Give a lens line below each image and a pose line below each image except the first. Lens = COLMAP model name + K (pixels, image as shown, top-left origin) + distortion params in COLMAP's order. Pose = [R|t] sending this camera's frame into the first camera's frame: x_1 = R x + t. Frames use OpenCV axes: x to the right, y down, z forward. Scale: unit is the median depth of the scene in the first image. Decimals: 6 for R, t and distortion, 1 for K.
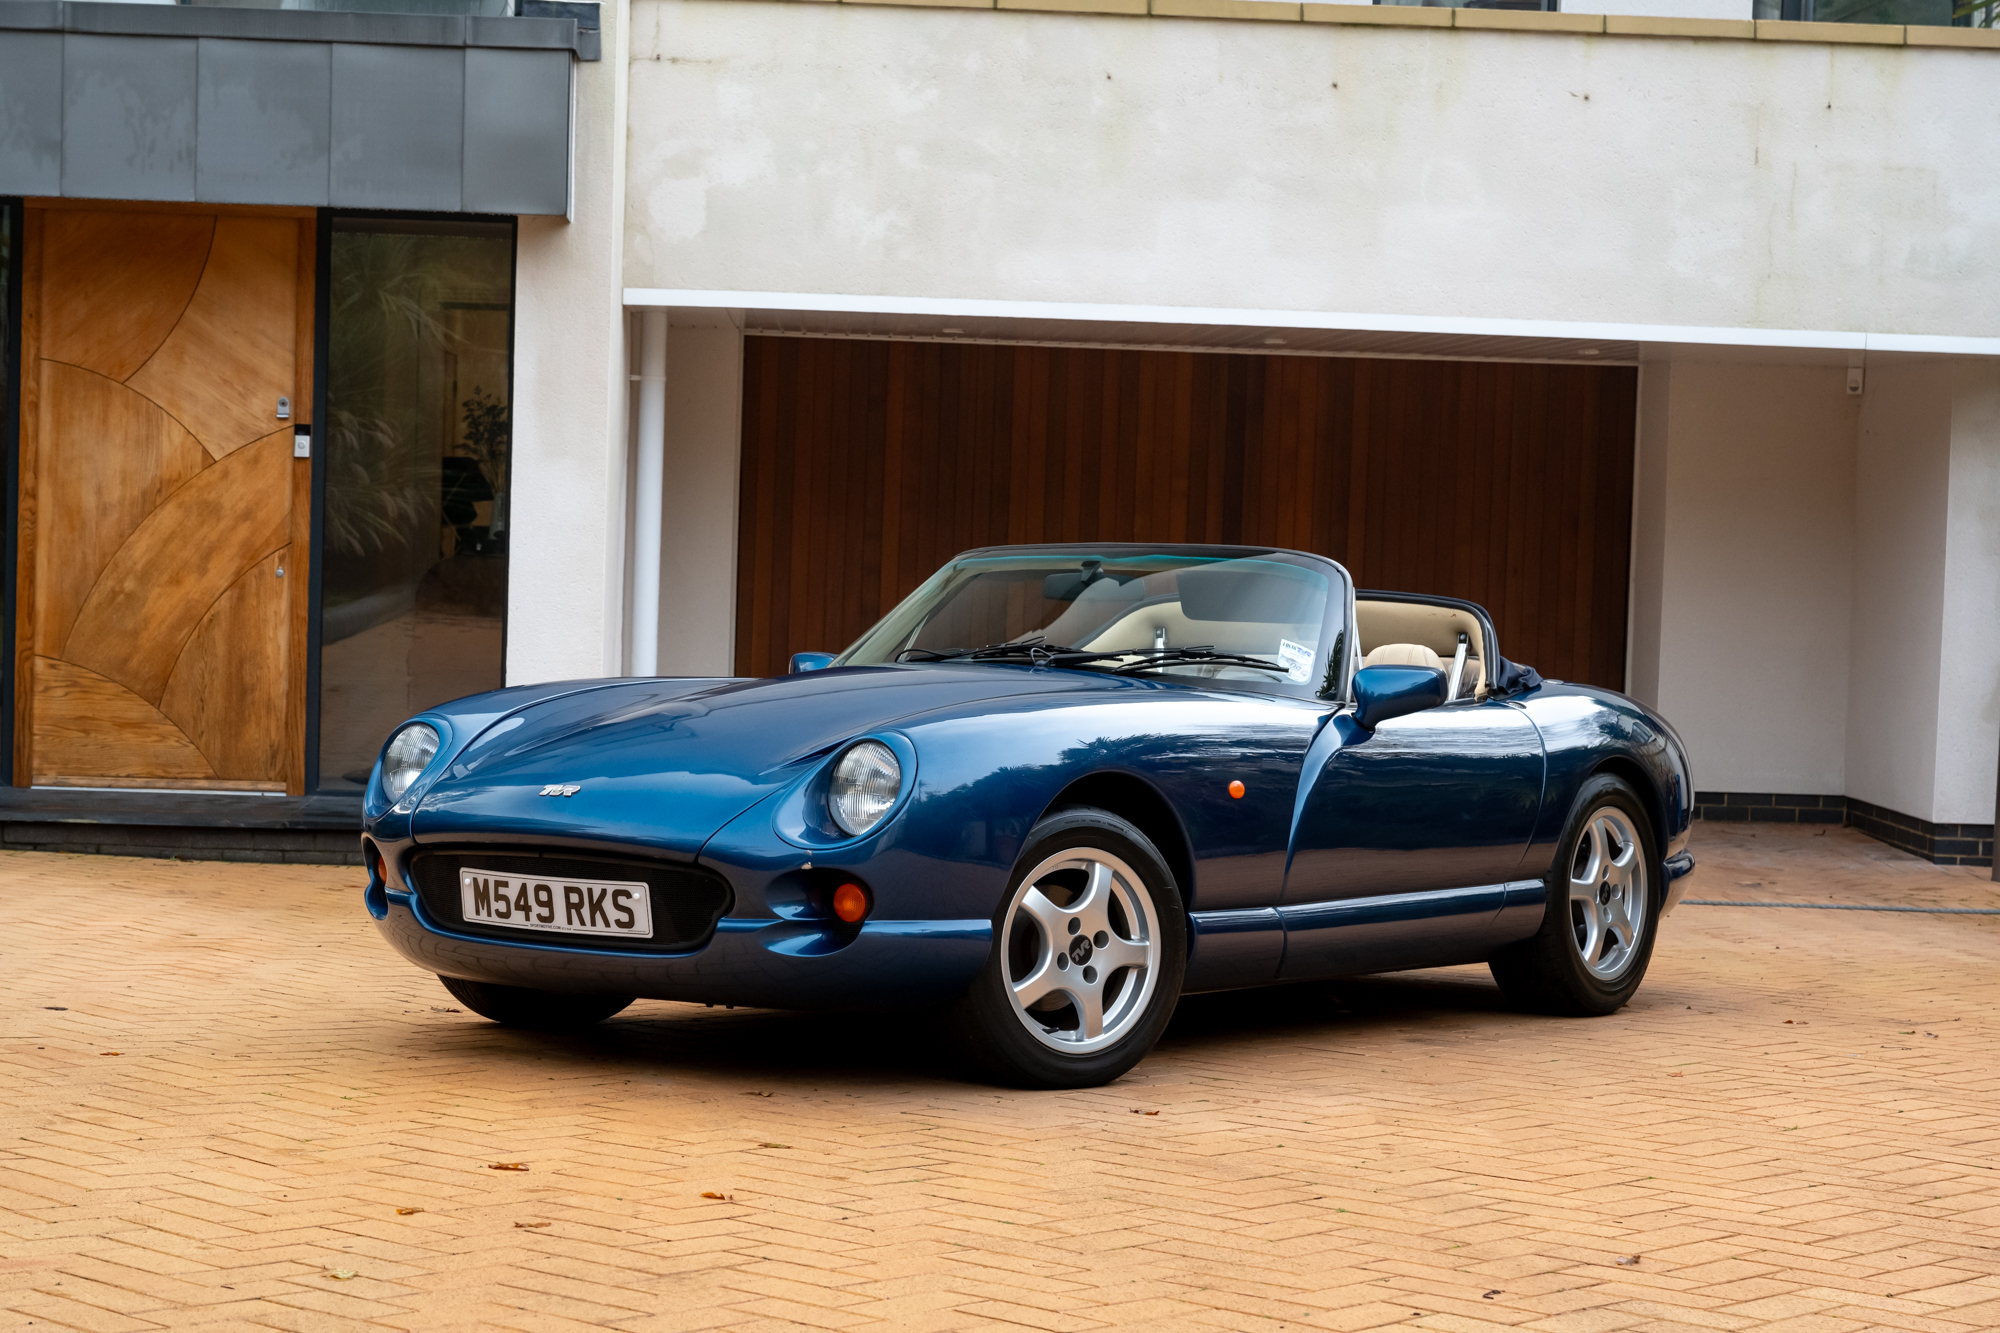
lens RADIAL K [[3597.6, 0, 1000.0], [0, 3597.6, 666.5], [0, 0, 1]] dist [0.007679, -0.020701]
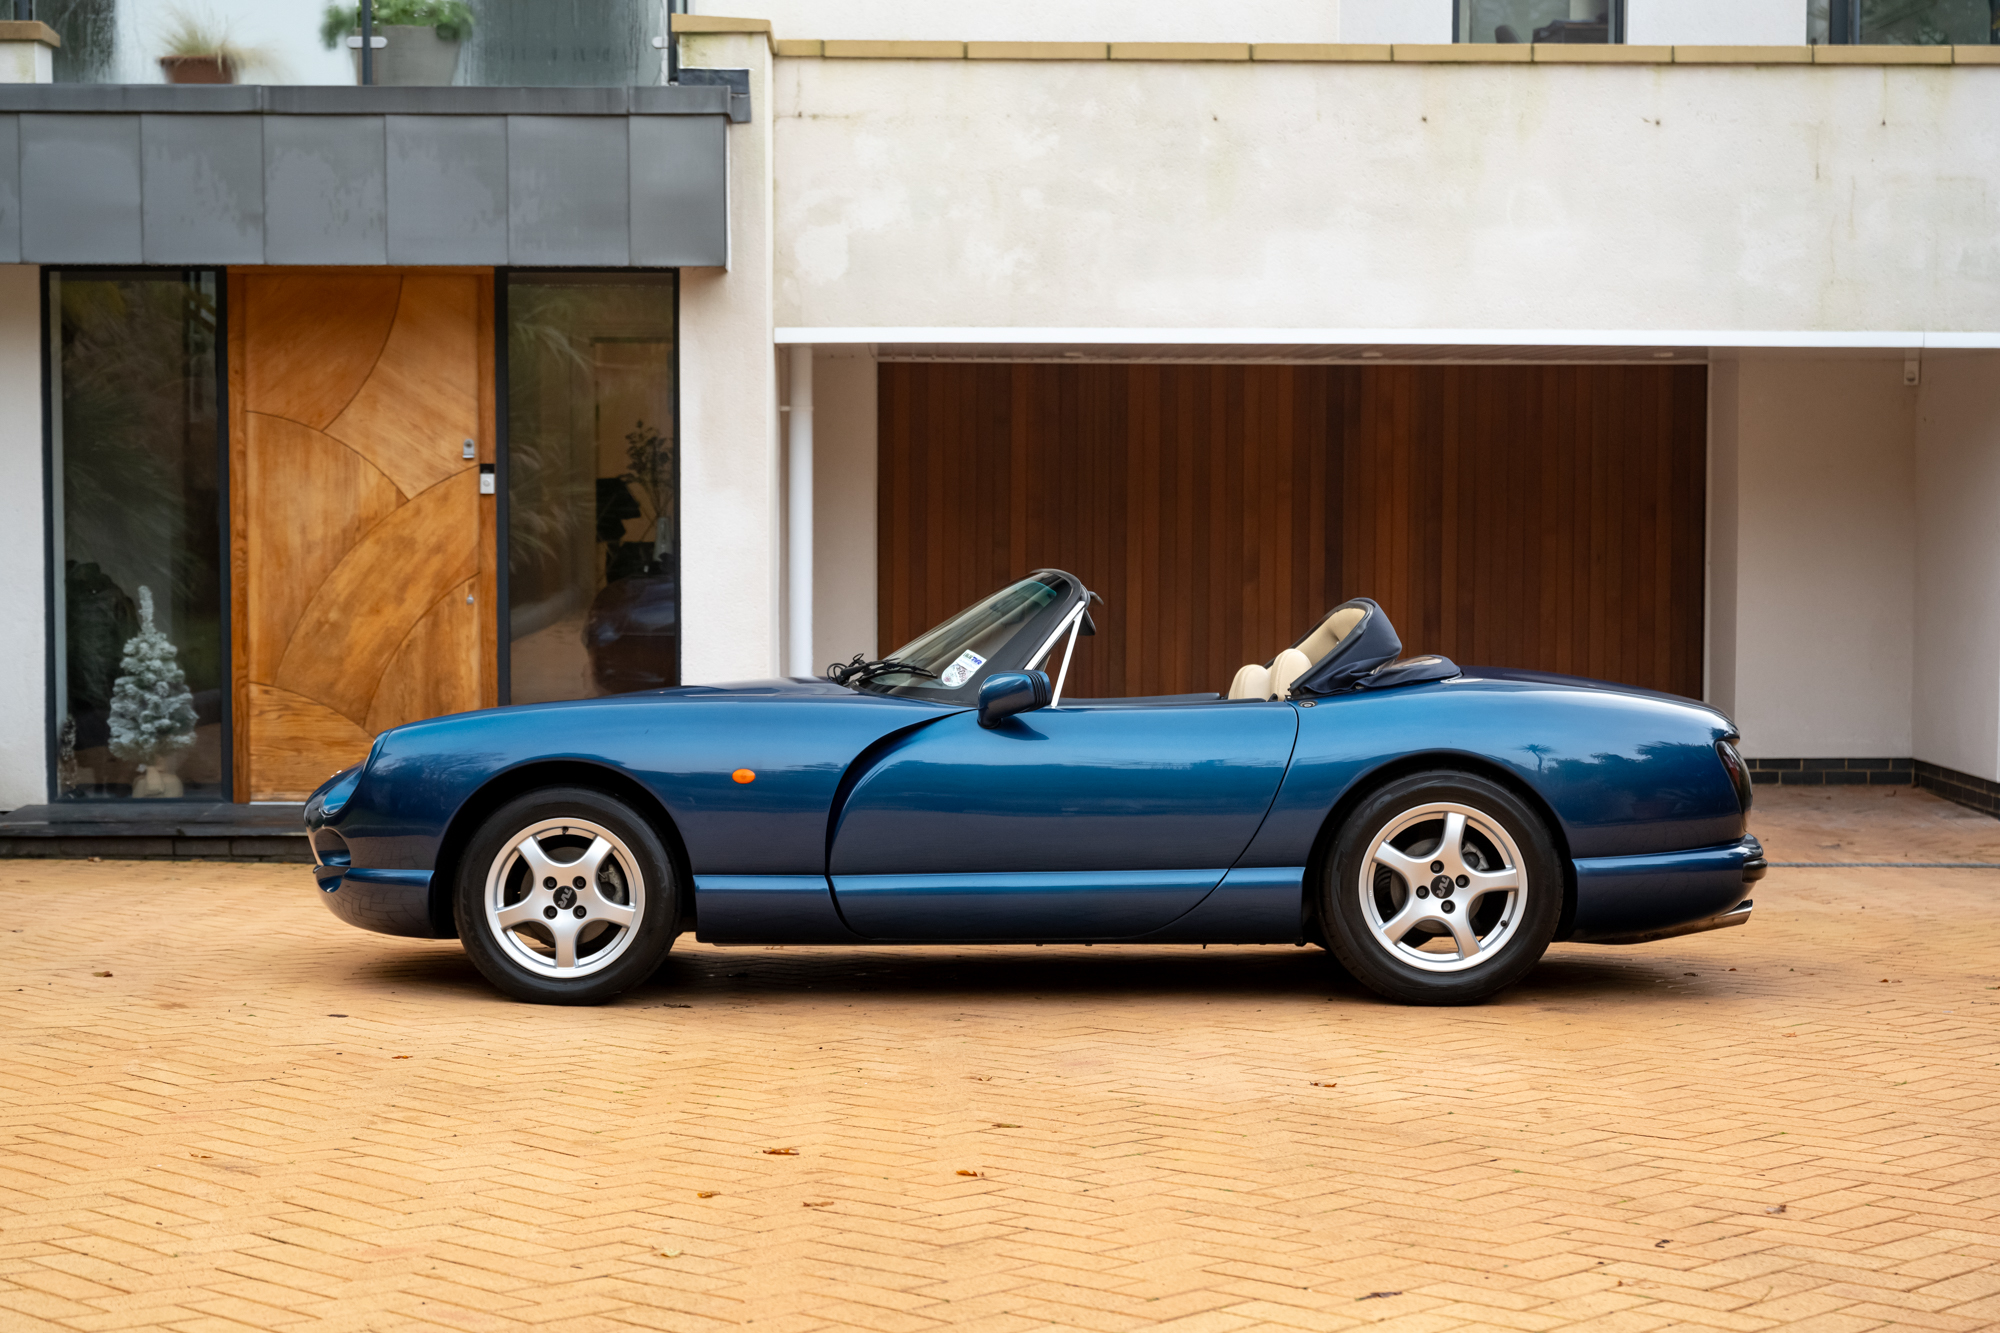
lens RADIAL K [[3445.2, 0, 1000.0], [0, 3445.2, 666.5], [0, 0, 1]] dist [0.005547, -0.026312]
pose [[0.999335, -0.029926, -0.020826, -0.018516], [0.030116, 0.999507, 0.008881, -0.010415], [0.020550, -0.009502, 0.999744, -0.041681]]
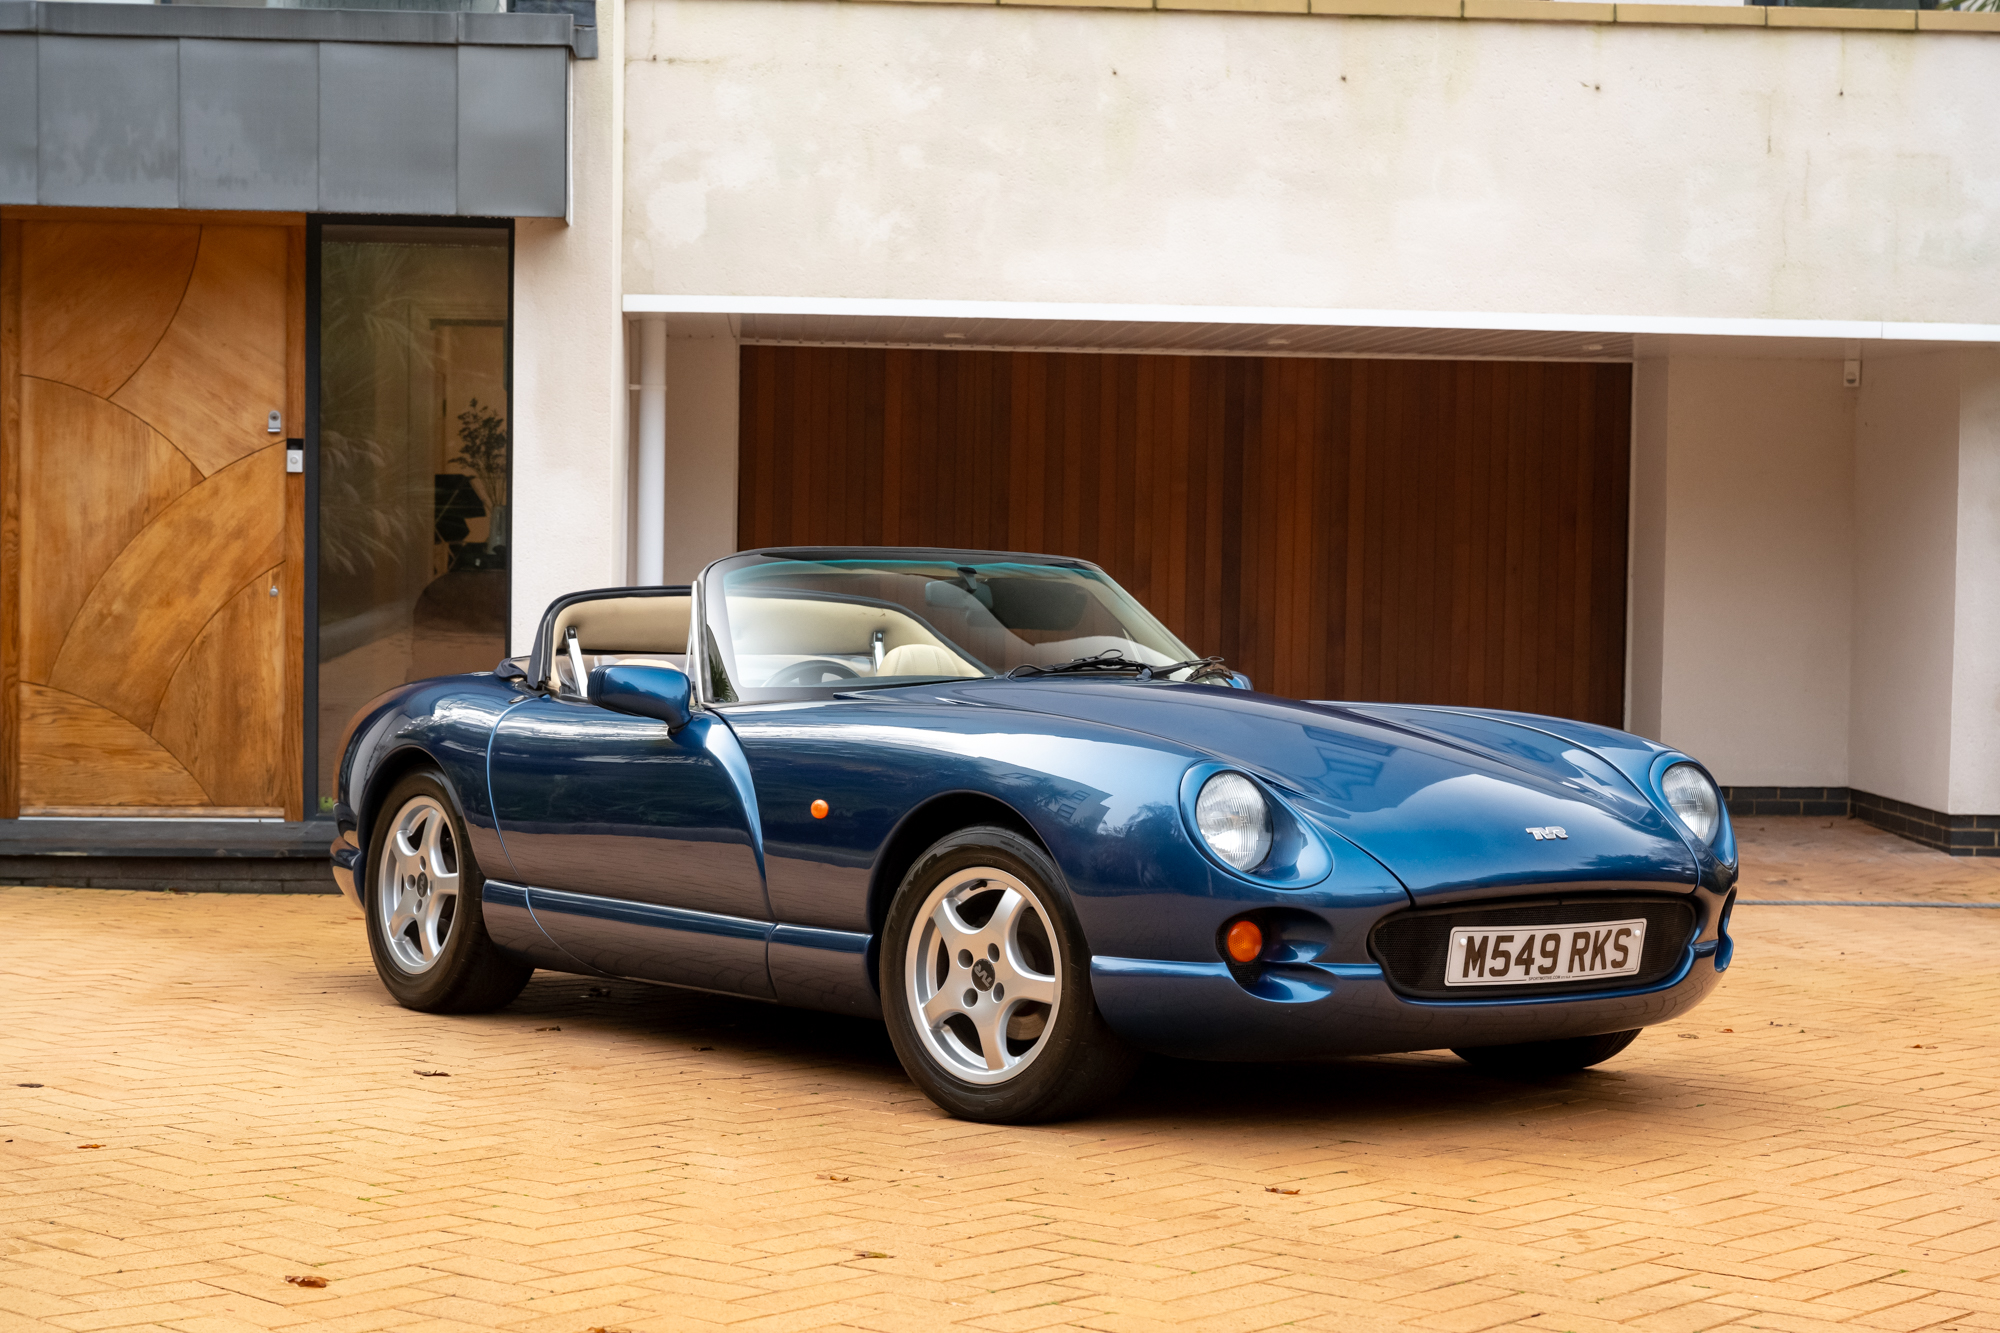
lens RADIAL K [[3283.1, 0, 1032.2], [0, 3283.1, 647.5], [0, 0, 1]] dist [0.006133, 0.027215]
pose [[0.999398, -0.017944, 0.029709, -0.022491], [0.018111, 0.999822, -0.005373, -0.002633], [-0.029607, 0.005908, 0.999544, 0.109595]]
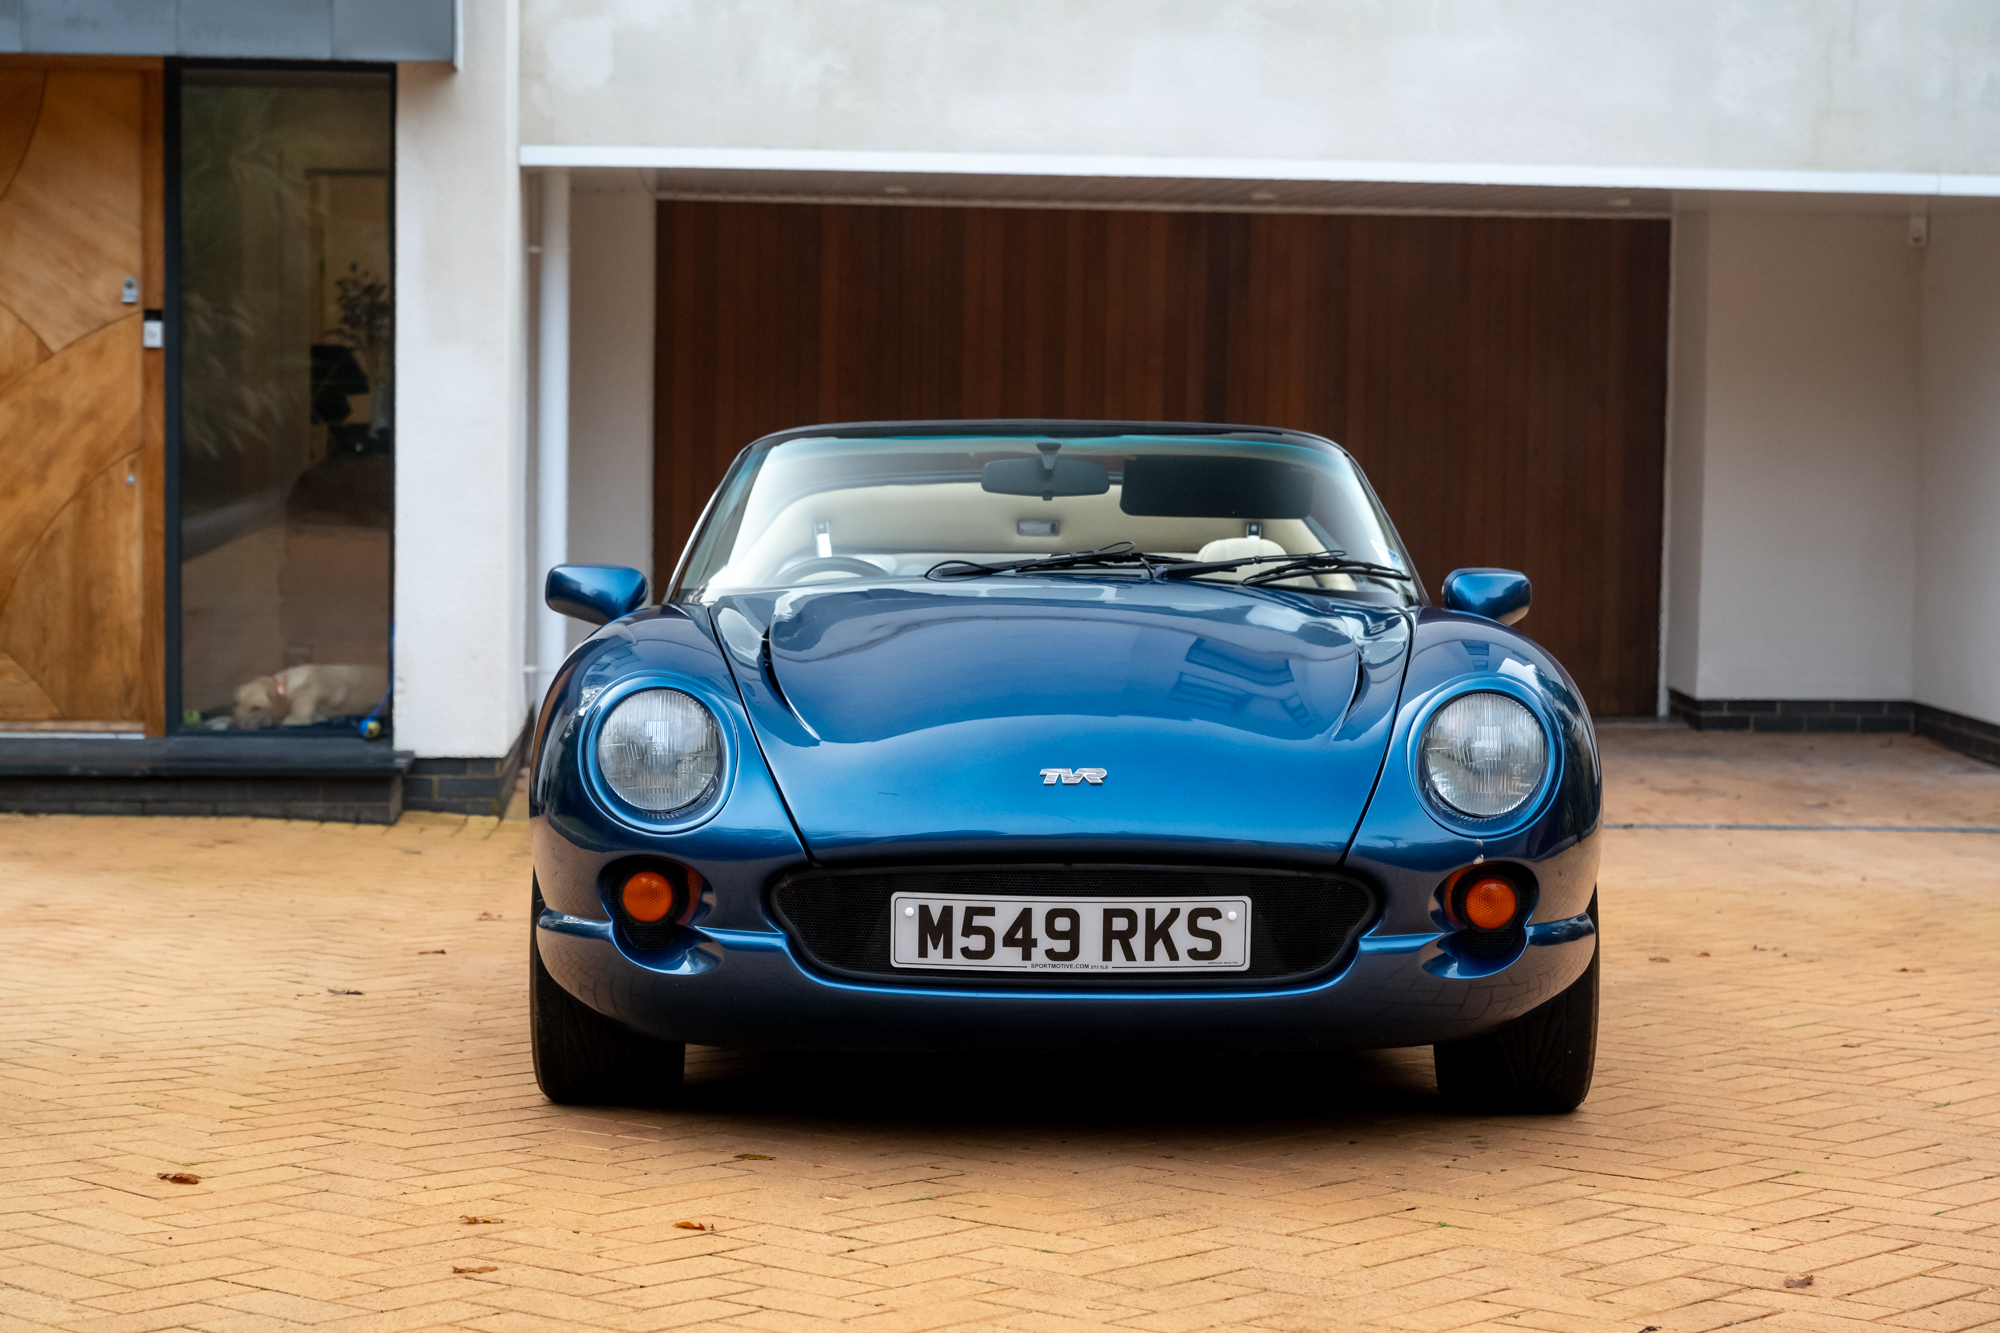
lens RADIAL K [[3952.1, 0, 1026.0], [0, 3952.1, 667.5], [0, 0, 1]] dist [0.006755, -0.052504]
pose [[0.999458, -0.019327, 0.026656, -0.010623], [0.018644, 0.999497, 0.025639, -0.001463], [-0.027138, -0.025128, 0.999316, 0.040525]]
